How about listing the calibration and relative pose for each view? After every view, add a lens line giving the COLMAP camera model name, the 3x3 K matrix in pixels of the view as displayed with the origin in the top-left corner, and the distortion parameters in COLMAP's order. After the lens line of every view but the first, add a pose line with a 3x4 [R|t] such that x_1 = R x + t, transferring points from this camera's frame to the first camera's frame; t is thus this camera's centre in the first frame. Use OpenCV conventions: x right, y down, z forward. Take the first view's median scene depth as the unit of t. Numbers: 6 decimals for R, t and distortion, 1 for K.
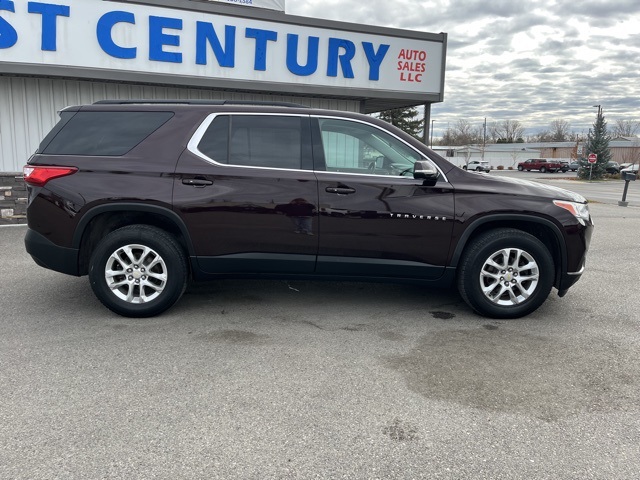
lens RADIAL K [[487.4, 0, 314.5], [0, 487.4, 236.9], [0, 0, 1]] dist [0.080114, -0.100794]
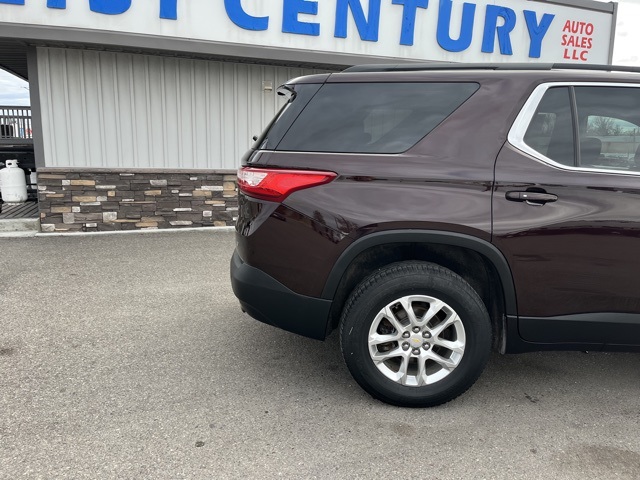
lens RADIAL K [[485.1, 0, 318.5], [0, 485.1, 237.7], [0, 0, 1]] dist [0.094981, -0.130246]
pose [[0.998713, 0.014843, -0.048489, -0.228714], [-0.014033, 0.999757, 0.017014, -0.032720], [0.048730, -0.016312, 0.998679, 0.184330]]
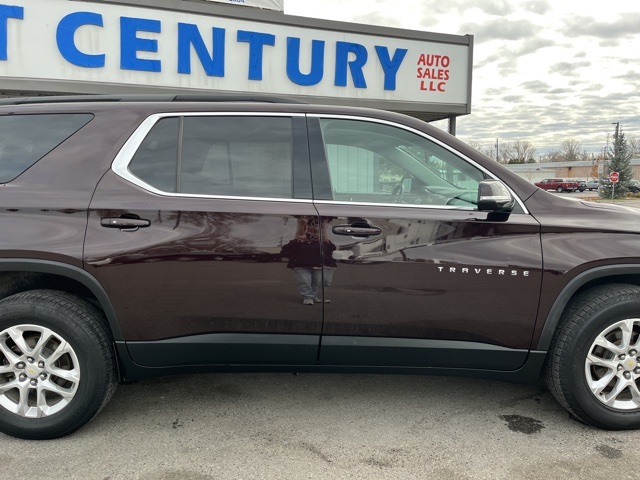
lens RADIAL K [[485.1, 0, 318.5], [0, 485.1, 237.7], [0, 0, 1]] dist [0.094981, -0.130246]
pose [[0.999693, -0.018270, -0.016723, 0.007468], [0.017462, 0.998732, -0.047218, -0.028556], [0.017565, 0.046911, 0.998745, 0.186933]]
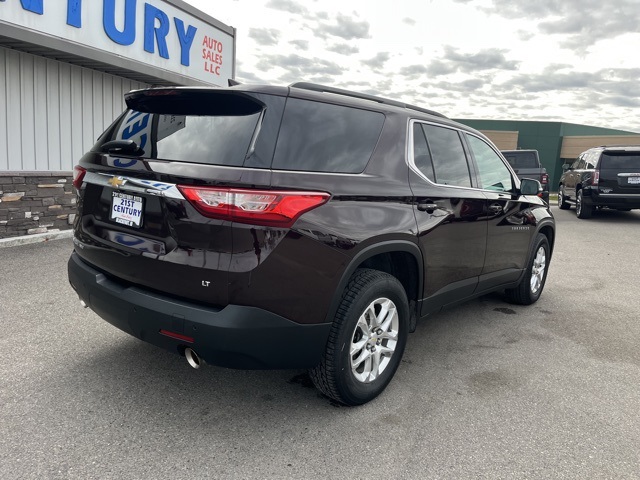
lens RADIAL K [[486.2, 0, 329.4], [0, 486.2, 231.4], [0, 0, 1]] dist [0.097627, -0.131744]
pose [[0.652393, -0.081568, 0.753478, -0.460340], [0.071575, 0.996379, 0.045890, -0.058091], [-0.754493, 0.023992, 0.655869, 0.290941]]
